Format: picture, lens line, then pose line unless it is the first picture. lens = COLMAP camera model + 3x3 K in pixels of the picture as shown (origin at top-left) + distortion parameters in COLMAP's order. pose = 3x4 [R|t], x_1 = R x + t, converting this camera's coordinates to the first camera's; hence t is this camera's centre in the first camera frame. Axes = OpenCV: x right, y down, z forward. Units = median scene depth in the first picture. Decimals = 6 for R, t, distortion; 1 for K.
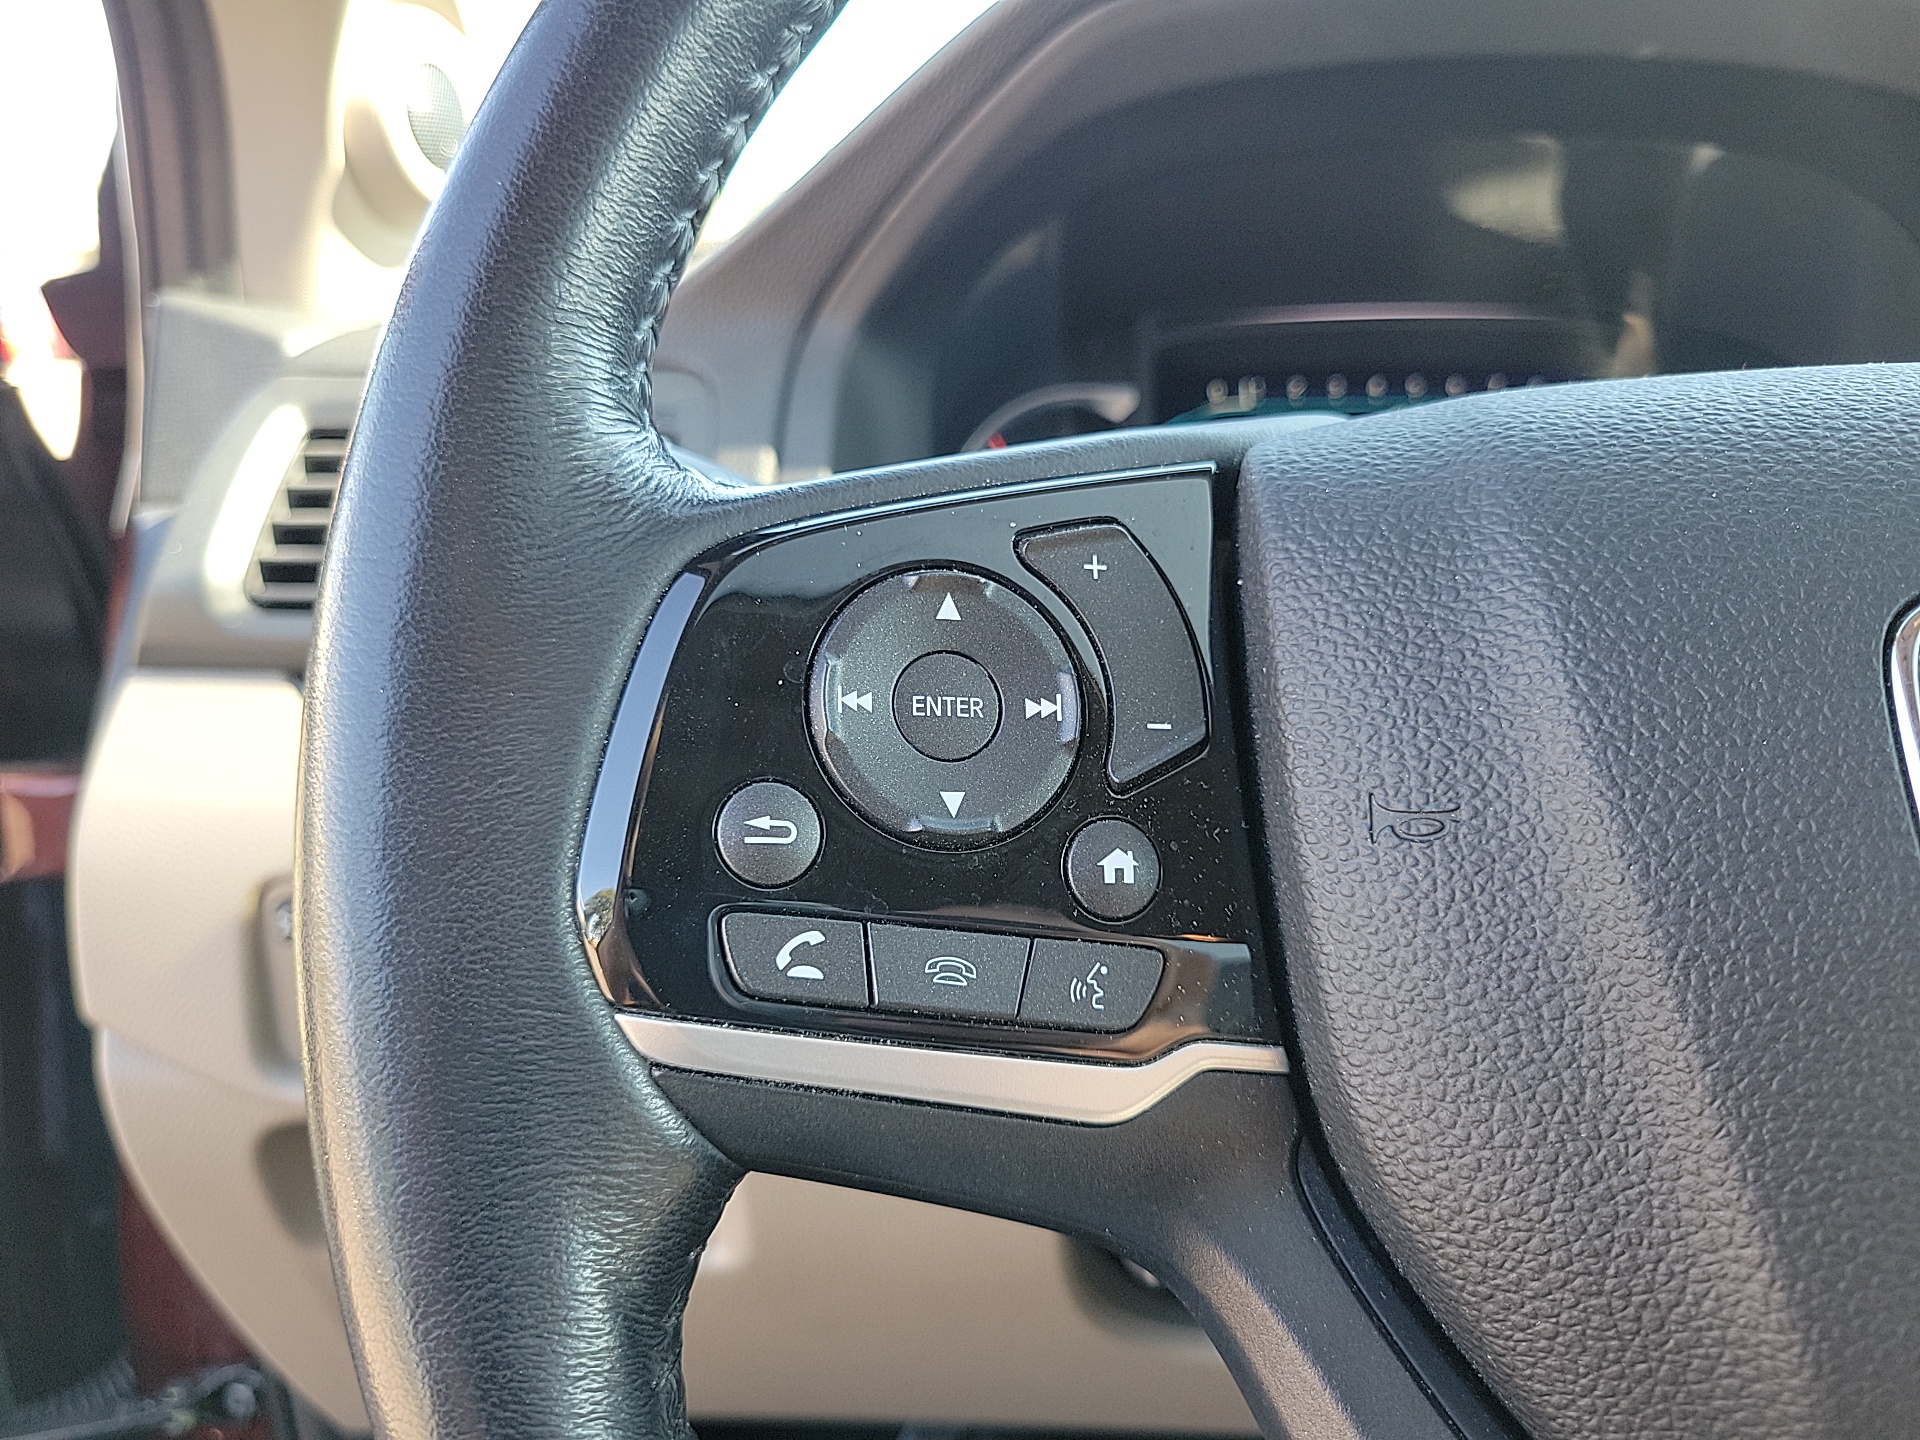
lens RADIAL K [[1465.1, 0, 943.3], [0, 1465.1, 723.5], [0, 0, 1]] dist [0.045443, -0.042969]
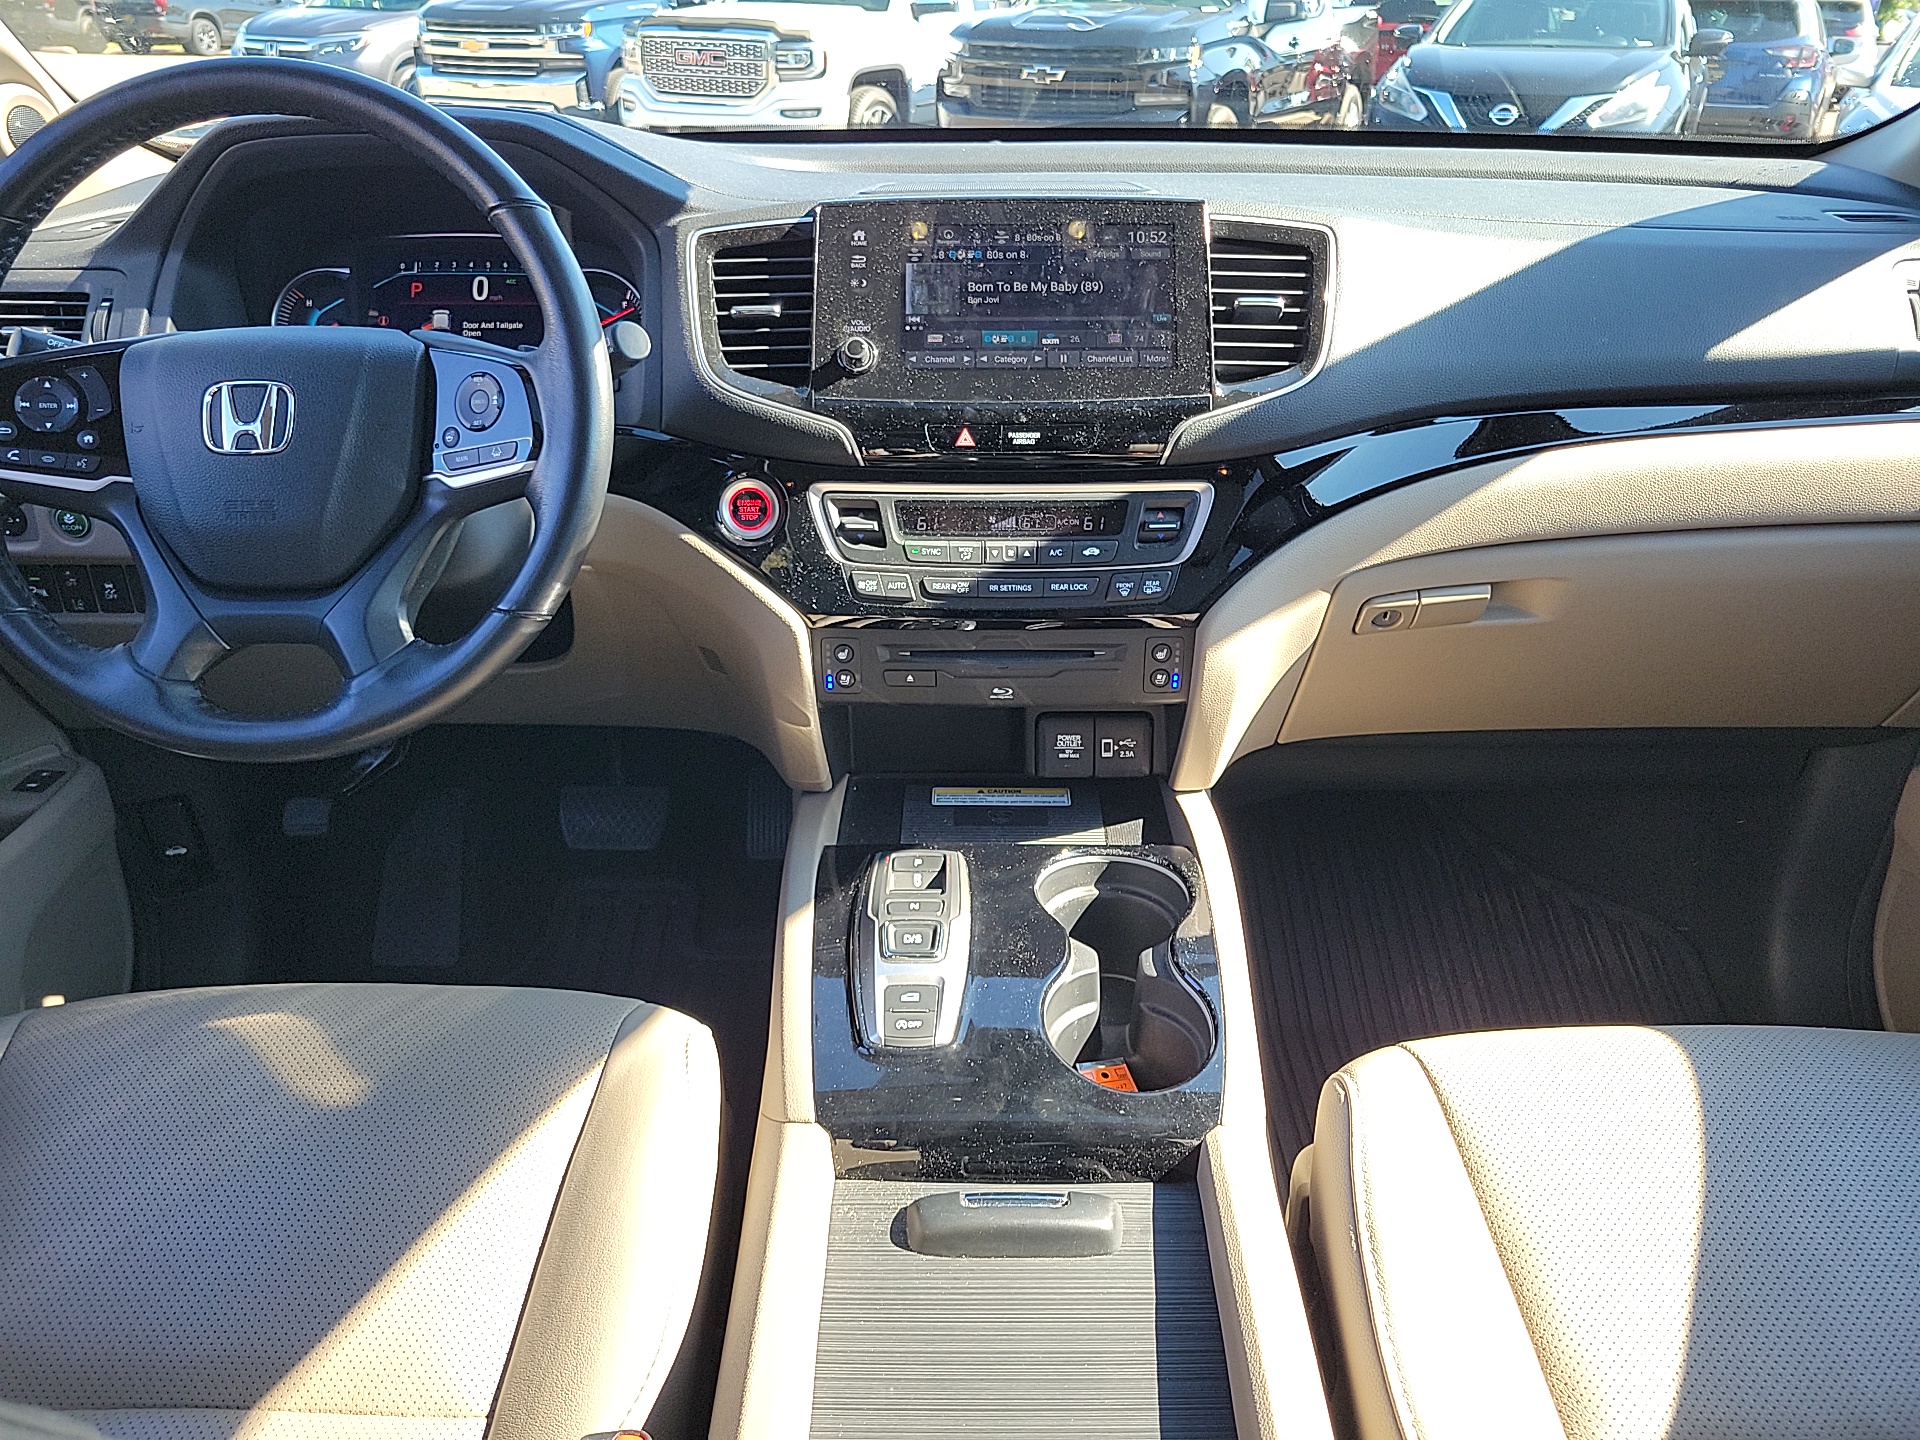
lens RADIAL K [[1465.1, 0, 970.6], [0, 1465.1, 709.2], [0, 0, 1]] dist [0.045443, -0.042969]
pose [[0.998896, -0.014048, 0.044817, 2.742673], [0.005340, 0.982002, 0.188796, 0.063092], [-0.046662, -0.188348, 0.980993, -4.030300]]
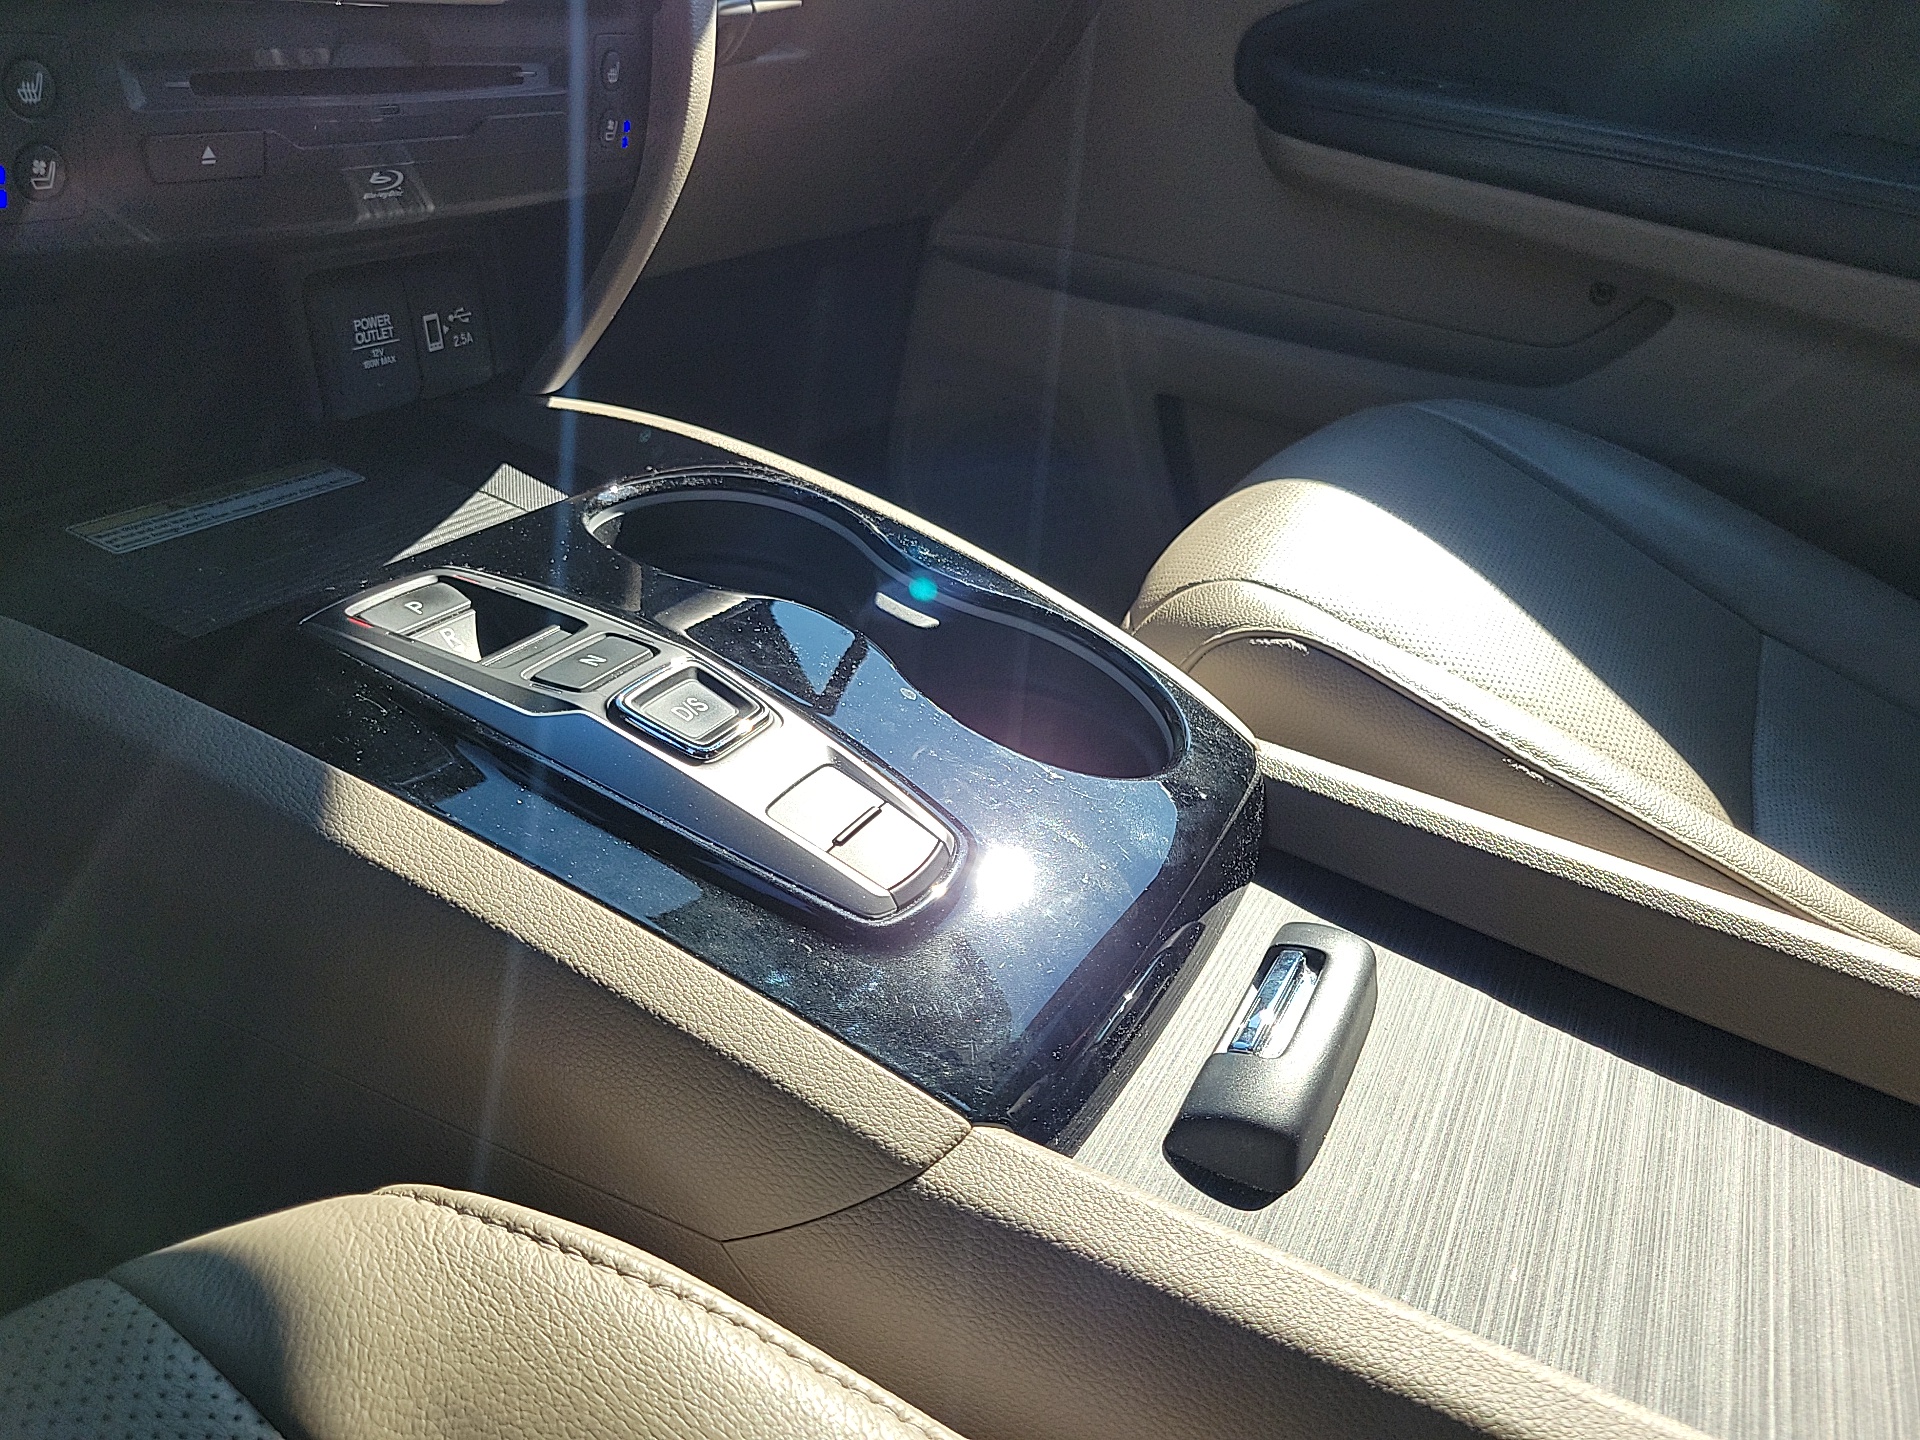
lens RADIAL K [[1582.7, 0, 950.3], [0, 1582.7, 718.6], [0, 0, 1]] dist [0.049026, -0.033790]
pose [[0.383824, -0.362606, 0.849232, 0.881982], [0.079434, 0.929230, 0.360862, 1.030685], [-0.919983, -0.071049, 0.385465, -0.350005]]
